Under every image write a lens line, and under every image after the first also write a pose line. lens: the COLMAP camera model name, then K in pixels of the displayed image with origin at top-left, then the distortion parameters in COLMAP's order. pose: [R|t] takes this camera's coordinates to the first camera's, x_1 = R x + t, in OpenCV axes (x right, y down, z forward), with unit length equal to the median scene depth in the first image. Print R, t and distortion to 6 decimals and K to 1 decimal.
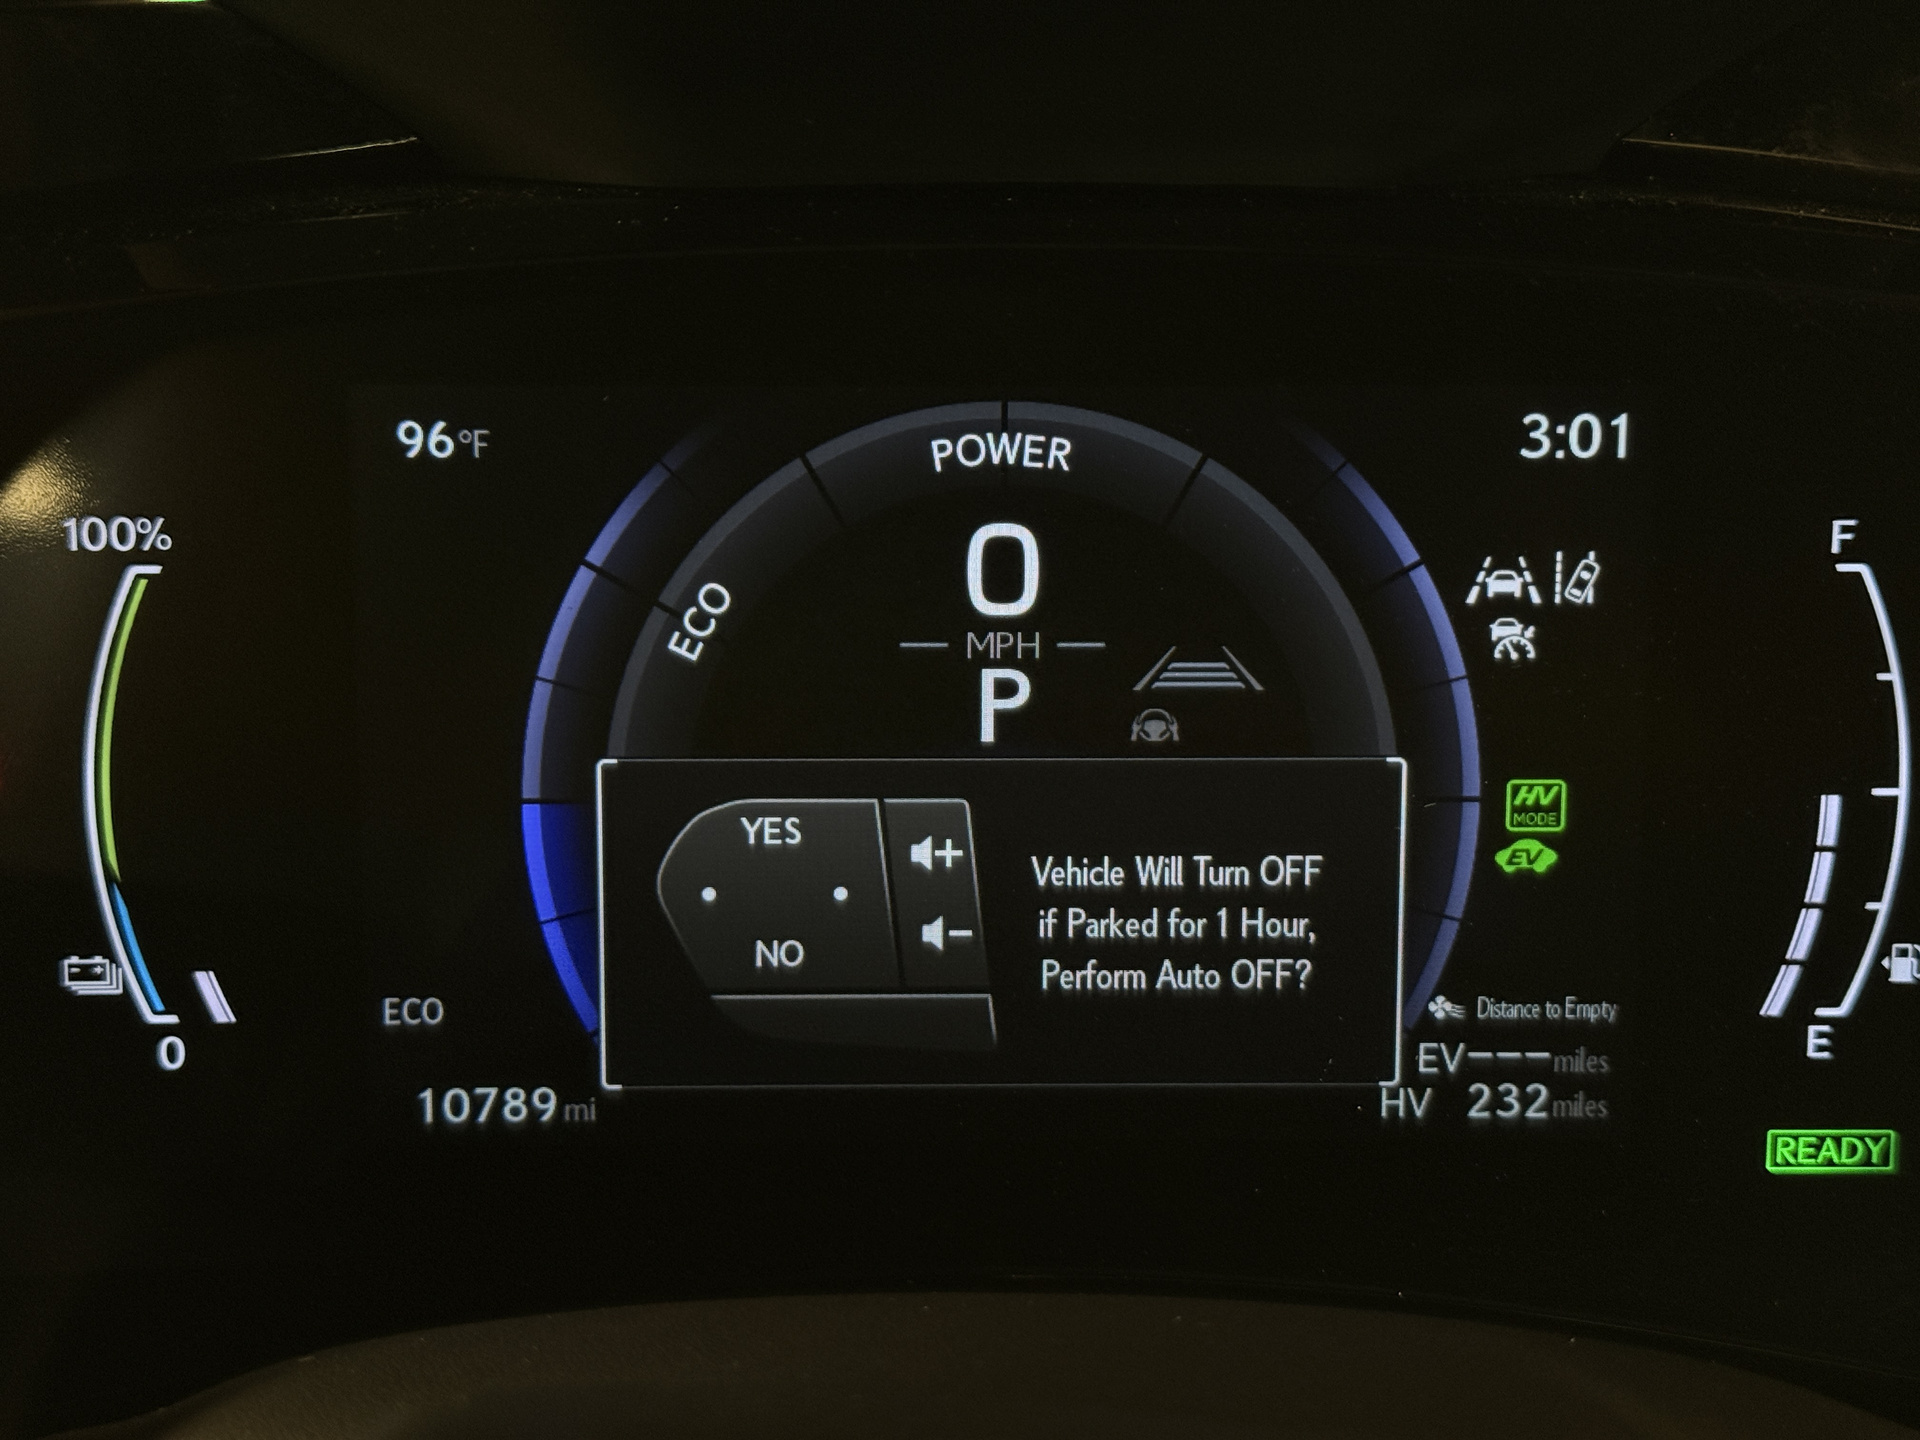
lens RADIAL K [[2725.8, 0, 944.7], [0, 2725.8, 713.5], [0, 0, 1]] dist [0.114592, 0.000000]
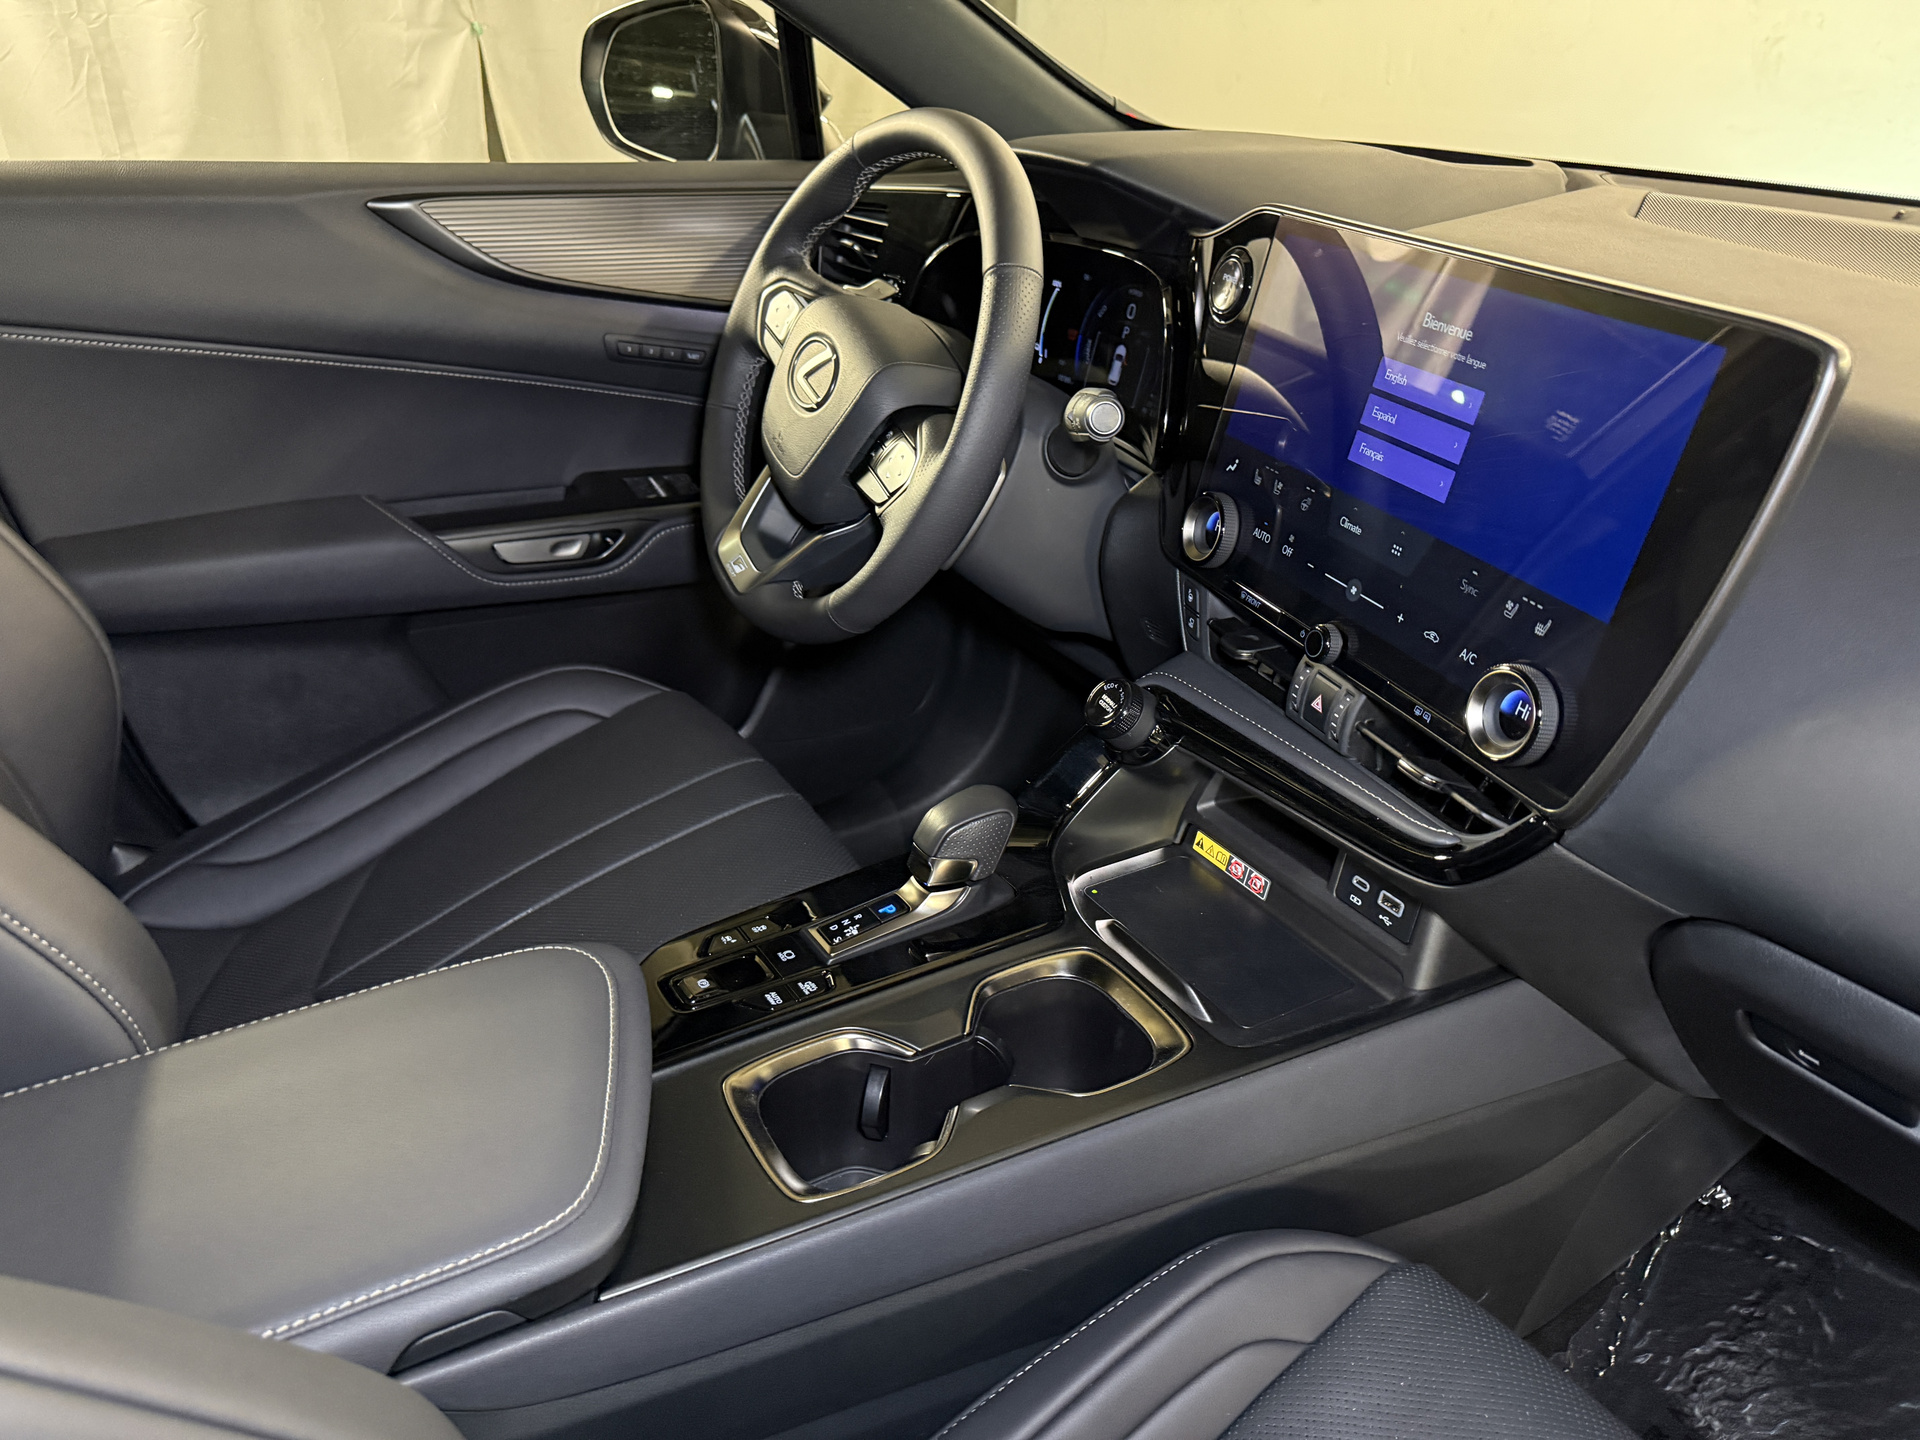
lens RADIAL K [[1359.1, 0, 959.5], [0, 1359.1, 727.6], [0, 0, 1]] dist [0.044619, -0.045195]
pose [[0.500807, 0.406427, -0.764205, 2.700073], [-0.364725, 0.899782, 0.239516, 0.210390], [0.784964, 0.158774, 0.598851, -1.125362]]
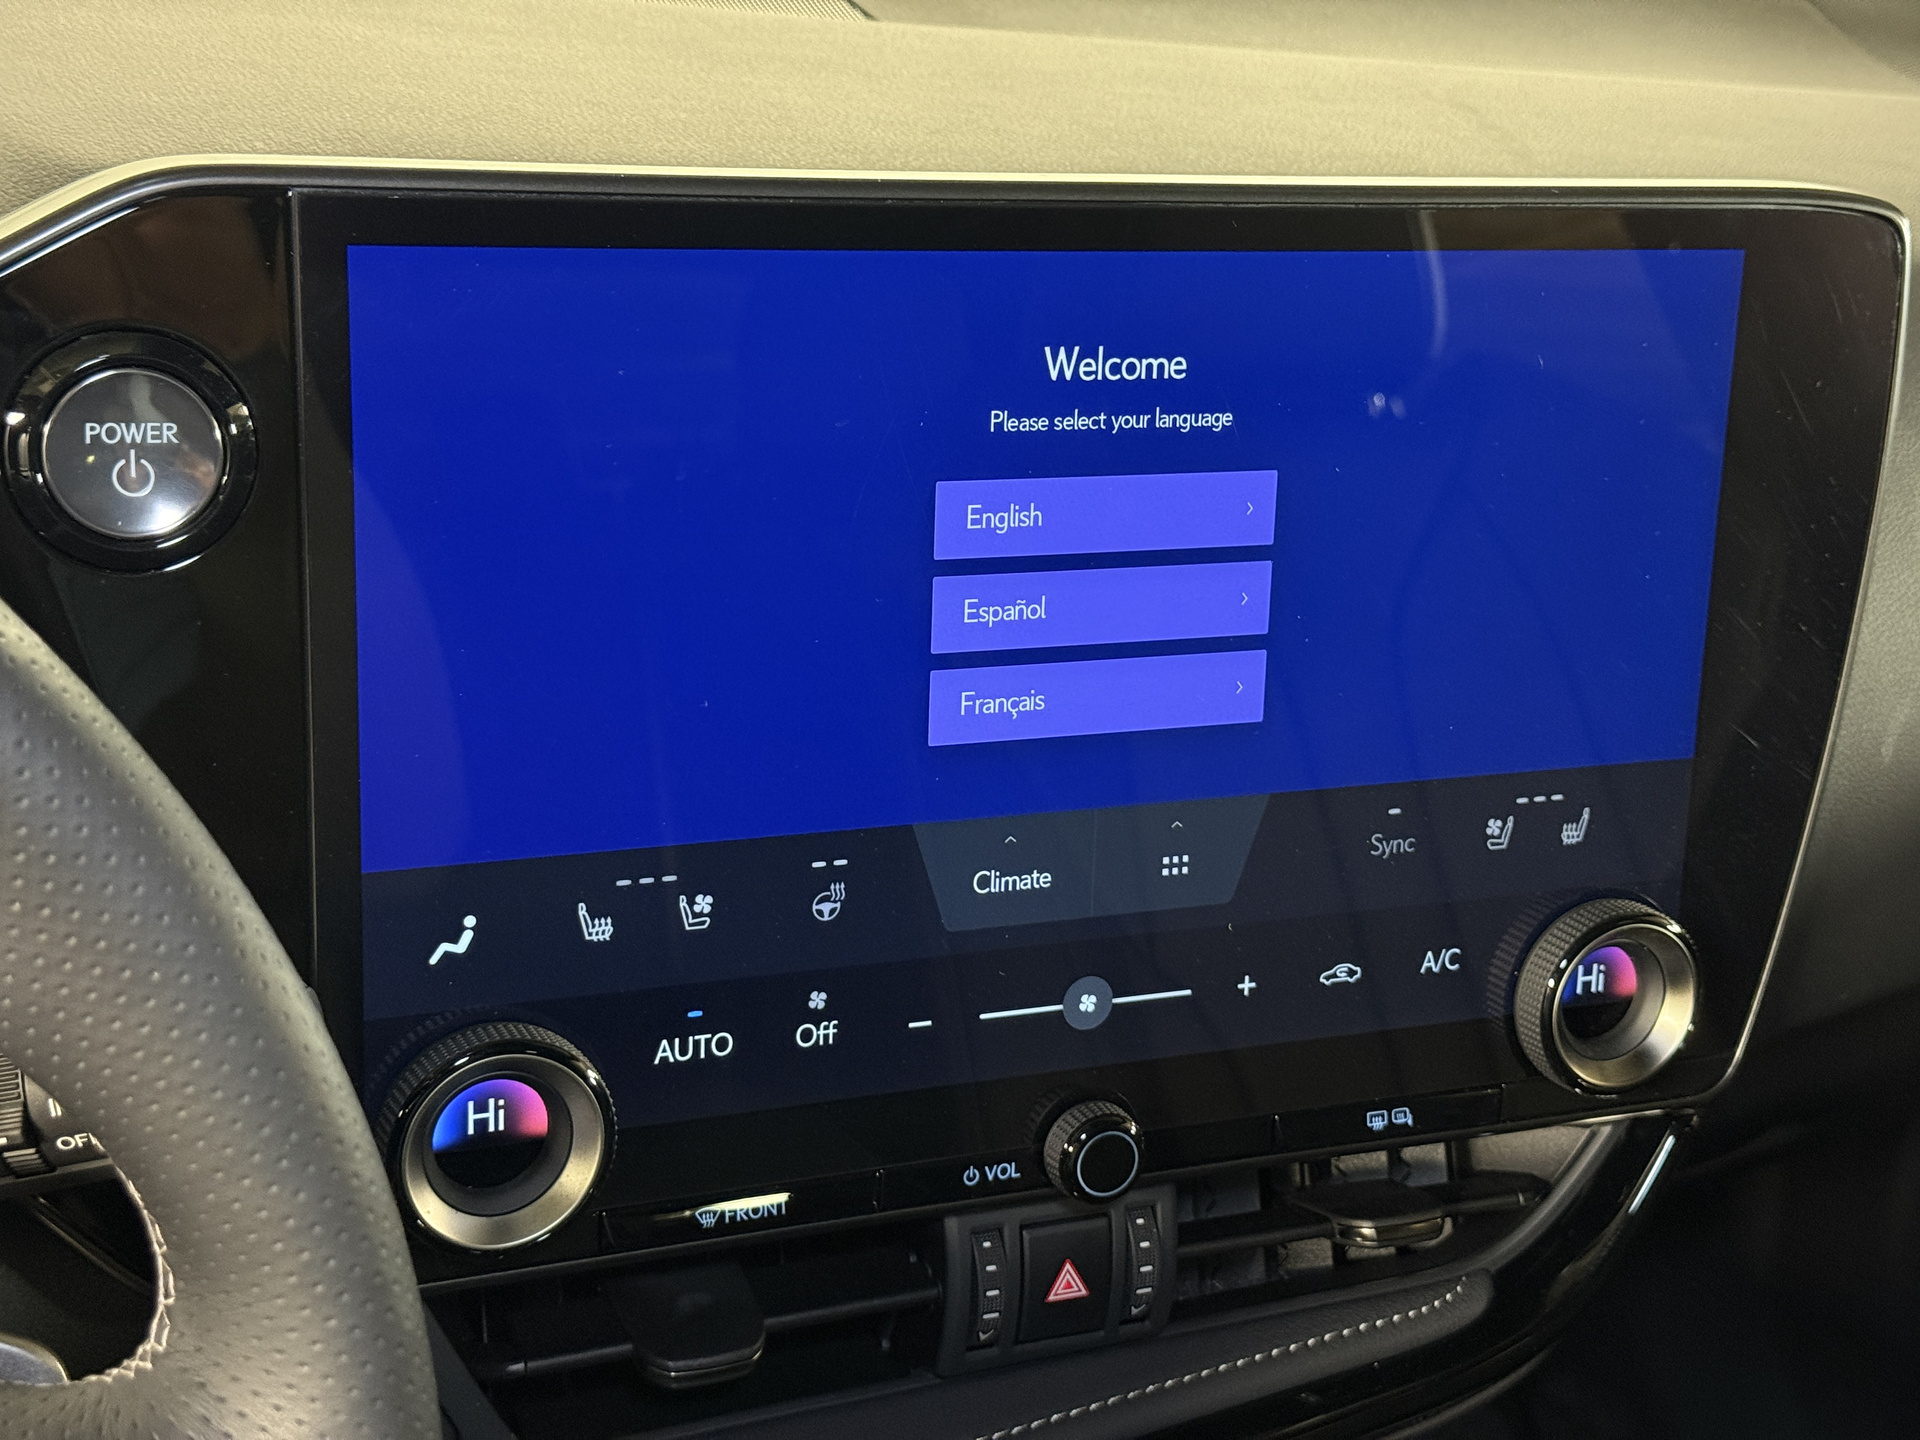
lens RADIAL K [[2725.8, 0, 961.0], [0, 2725.8, 713.0], [0, 0, 1]] dist [0.114592, 0.000000]
pose [[0.843006, -0.133490, 0.521077, 0.219972], [0.109825, 0.991025, 0.076205, -0.033737], [-0.526573, -0.007014, 0.850101, -0.815127]]
